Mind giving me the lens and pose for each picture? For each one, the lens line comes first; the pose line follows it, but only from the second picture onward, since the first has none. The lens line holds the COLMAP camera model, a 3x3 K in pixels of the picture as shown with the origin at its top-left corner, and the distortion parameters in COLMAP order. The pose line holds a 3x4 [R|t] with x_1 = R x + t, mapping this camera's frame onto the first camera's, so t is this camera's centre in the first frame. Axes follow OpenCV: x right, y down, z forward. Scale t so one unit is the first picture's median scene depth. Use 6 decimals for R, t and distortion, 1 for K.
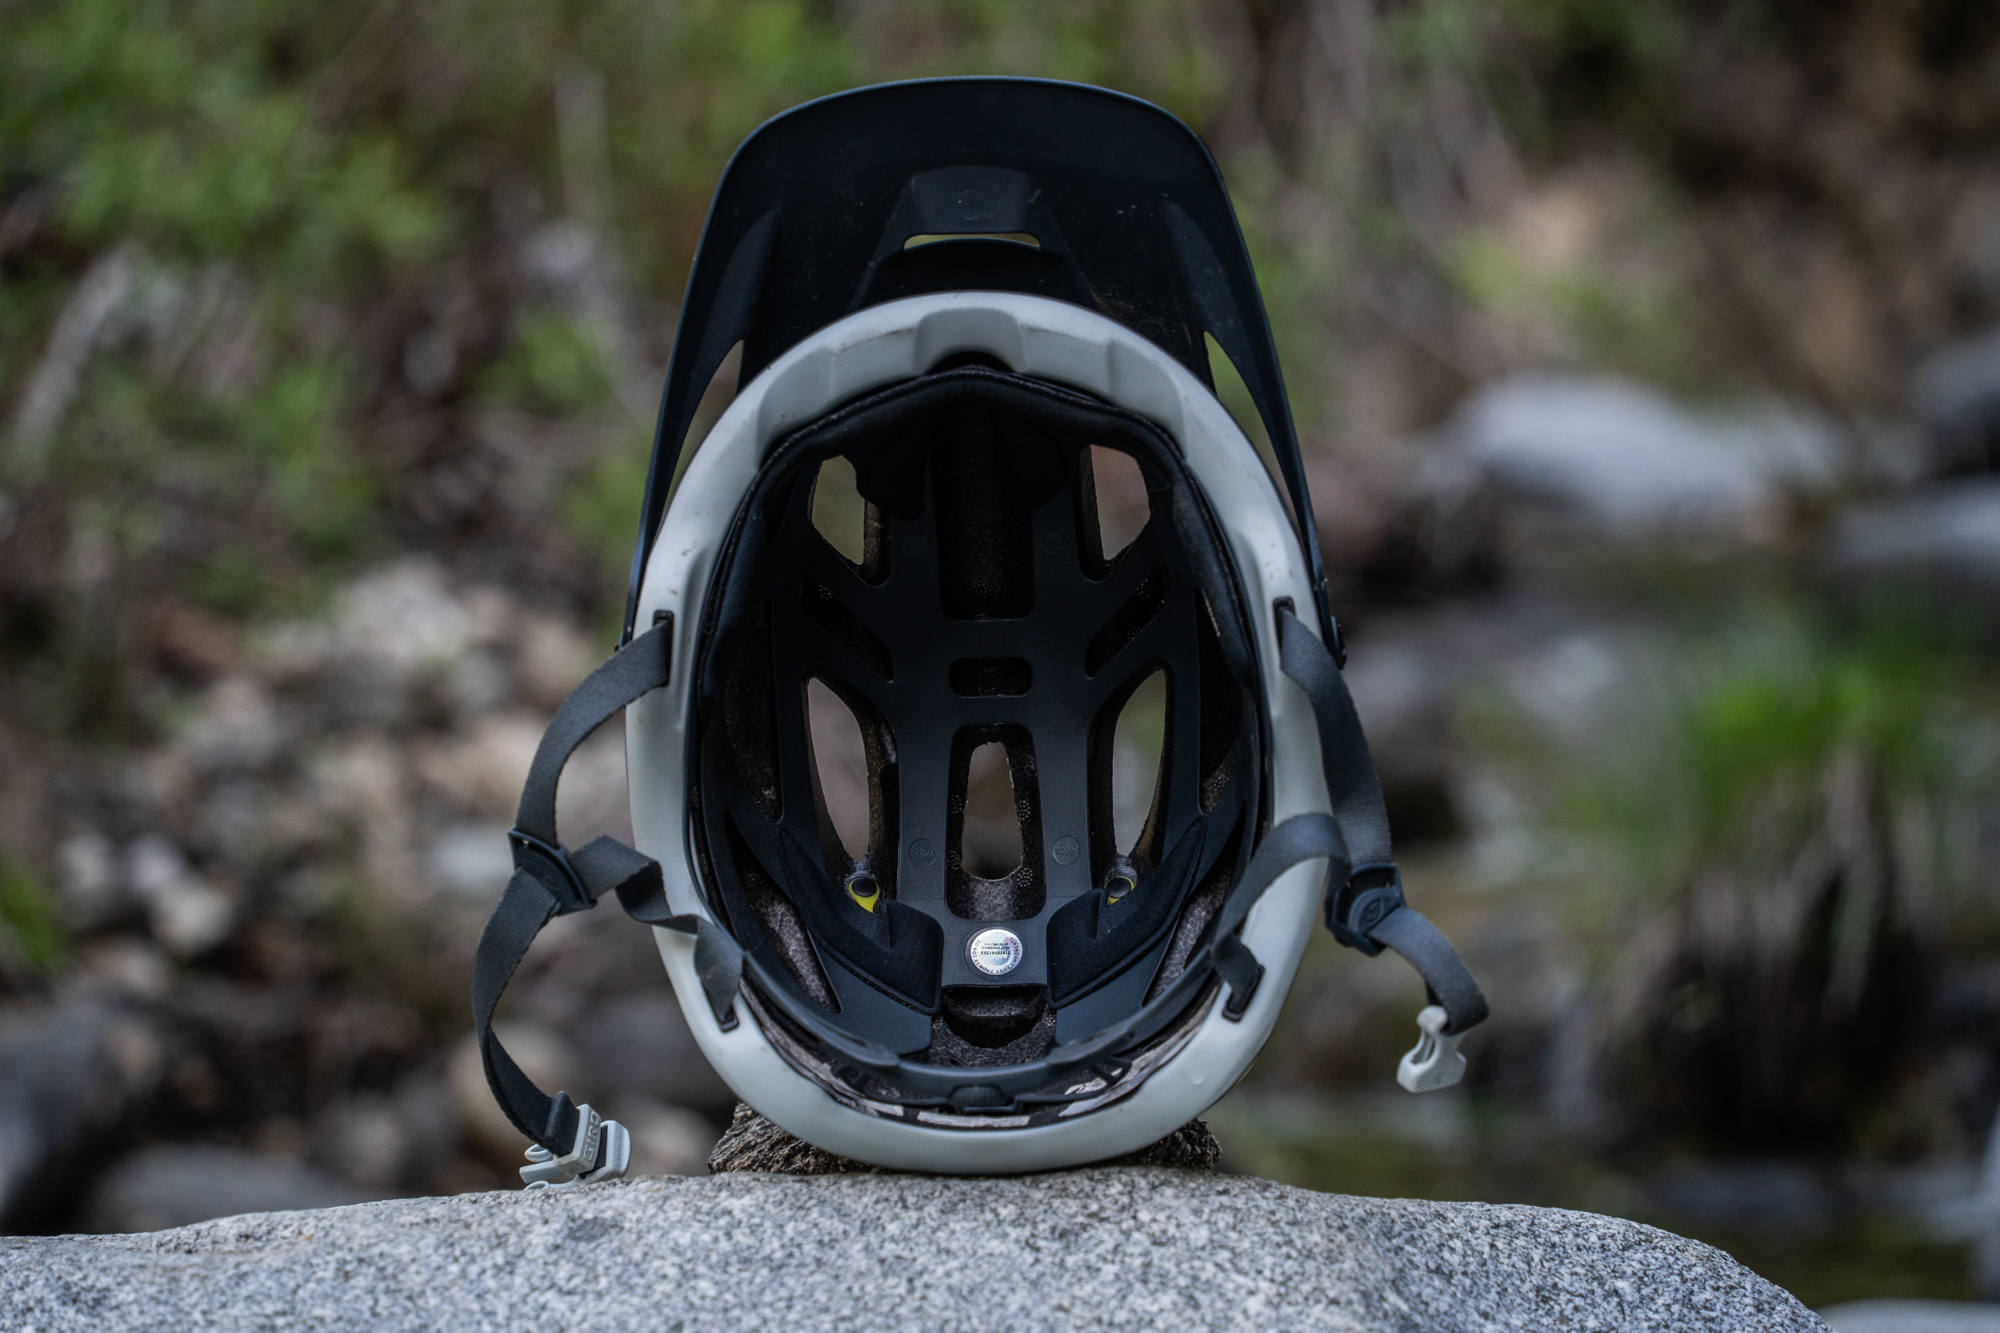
lens RADIAL K [[8206.1, 0, 994.5], [0, 8206.1, 655.3], [0, 0, 1]] dist [1.481784, 0.000000]
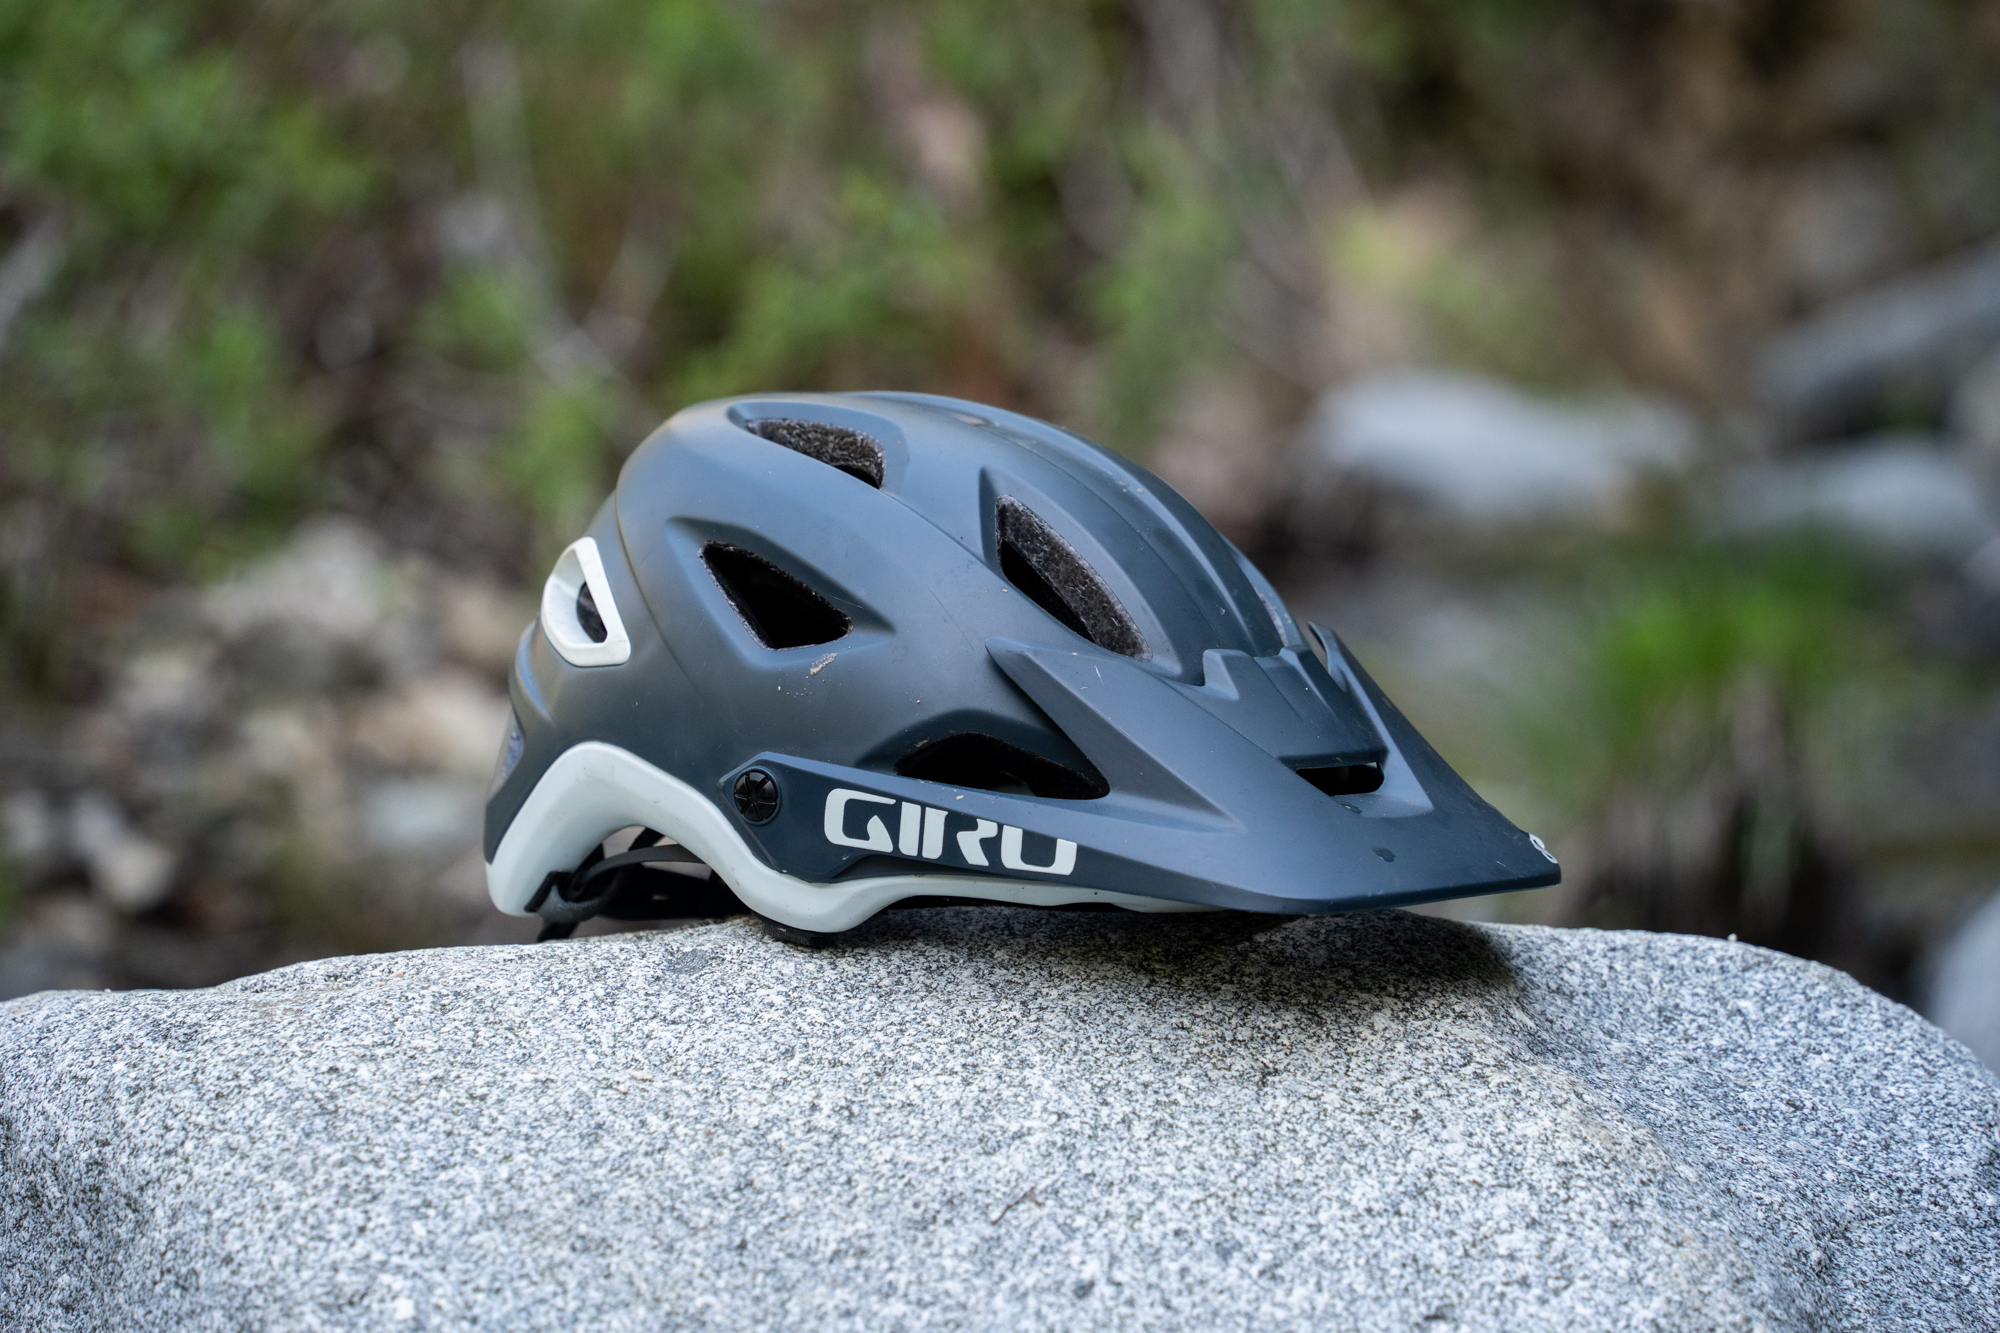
lens RADIAL K [[7808.1, 0, 1001.5], [0, 7808.1, 683.7], [0, 0, 1]] dist [1.388494, 0.000000]
pose [[0.999460, -0.023284, 0.023187, -0.031719], [0.023423, 0.999709, -0.005737, 0.041363], [-0.023046, 0.006277, 0.999715, 0.080246]]
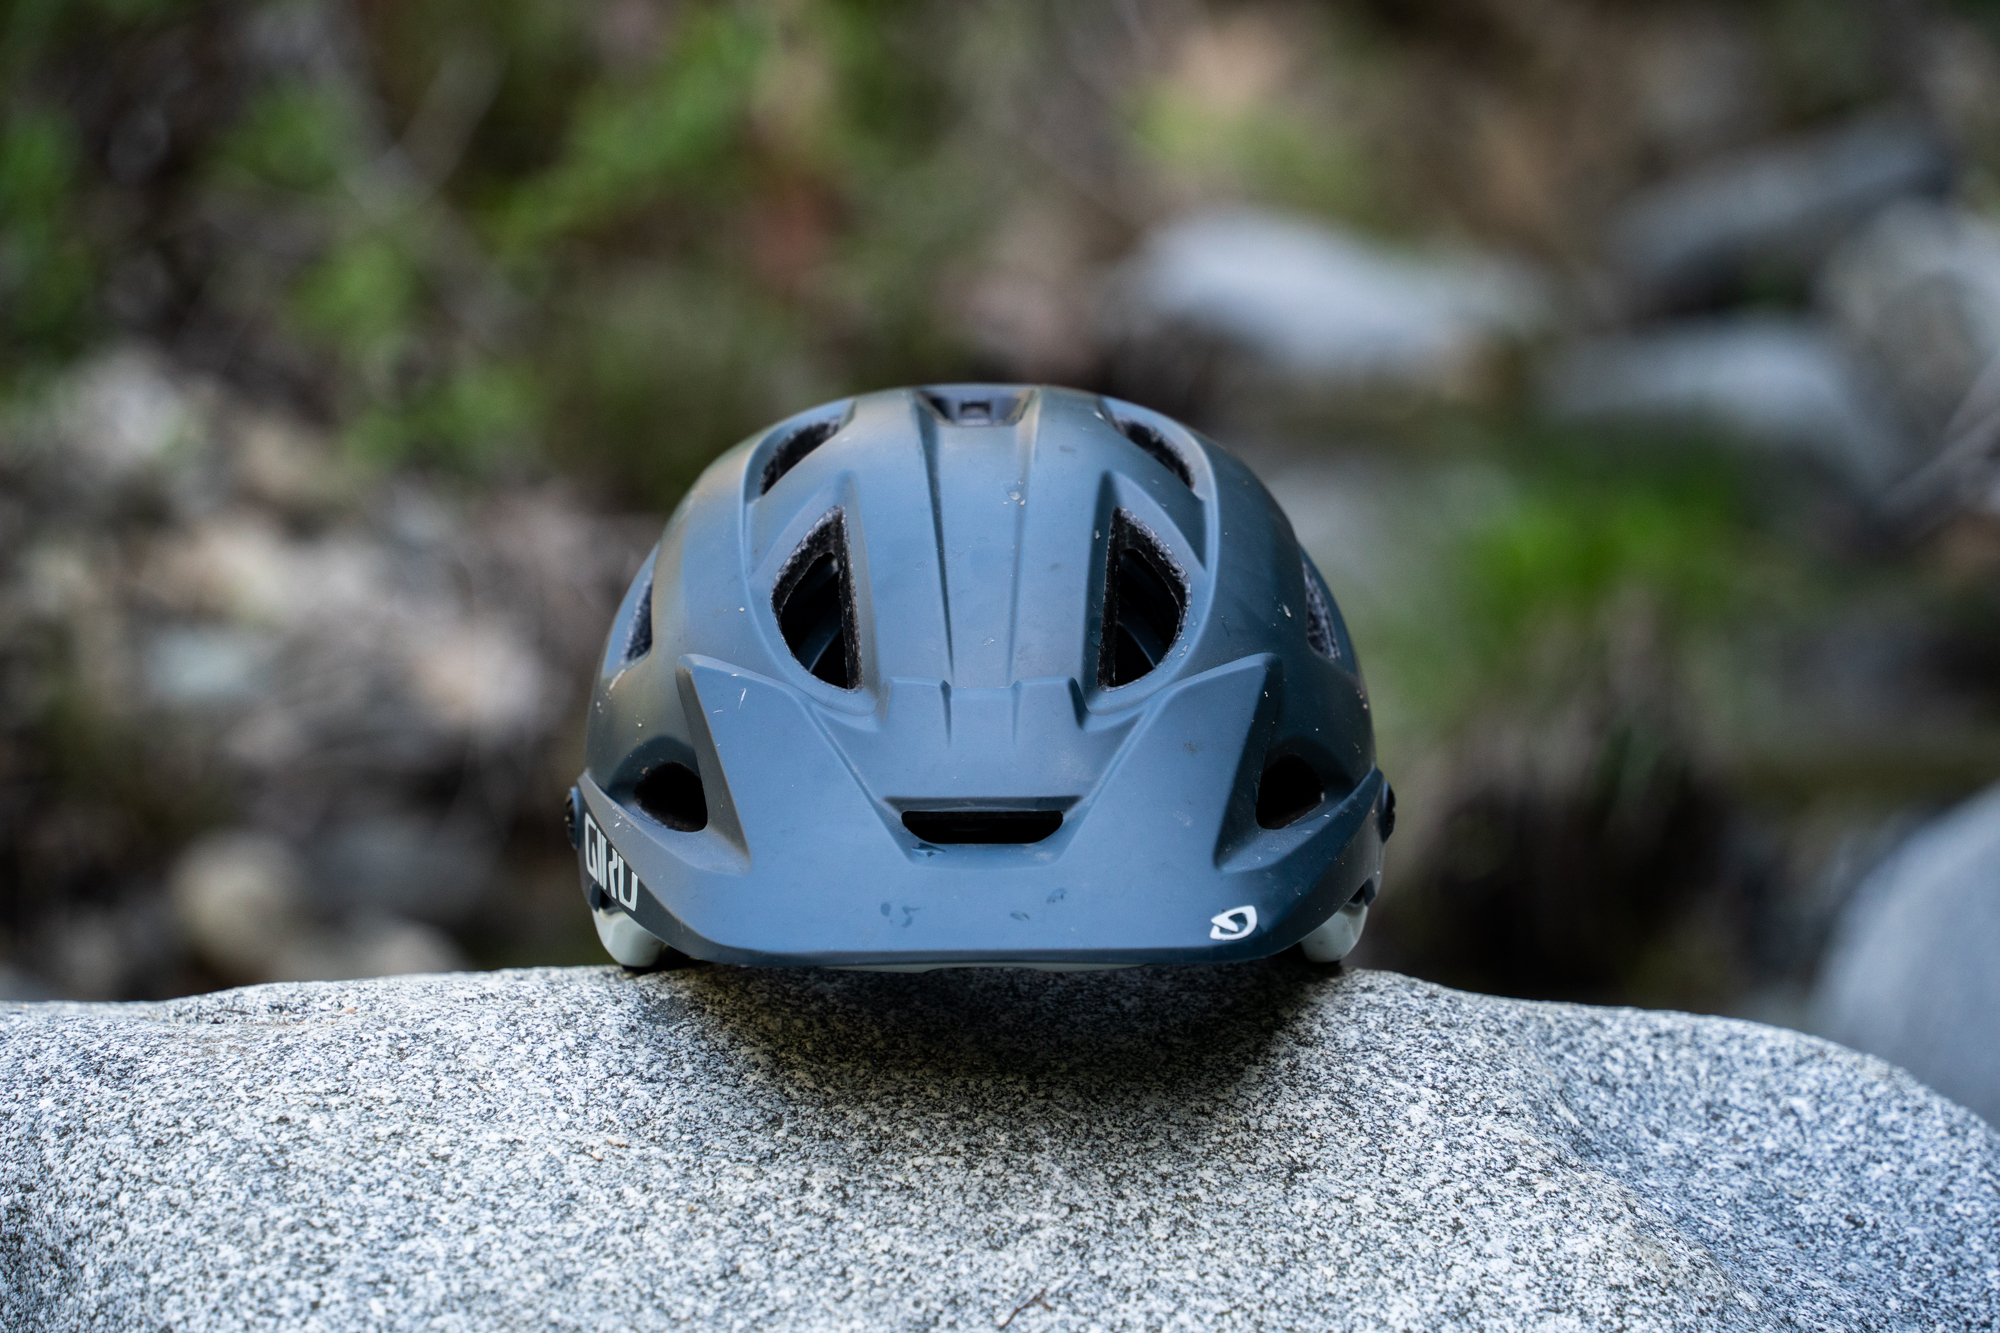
lens RADIAL K [[8206.1, 0, 970.7], [0, 8206.1, 692.9], [0, 0, 1]] dist [1.481784, 0.000000]
pose [[0.998341, 0.025388, 0.051685, -0.060697], [-0.026463, 0.999445, 0.020222, 0.015756], [-0.051143, -0.021556, 0.998459, 0.111271]]
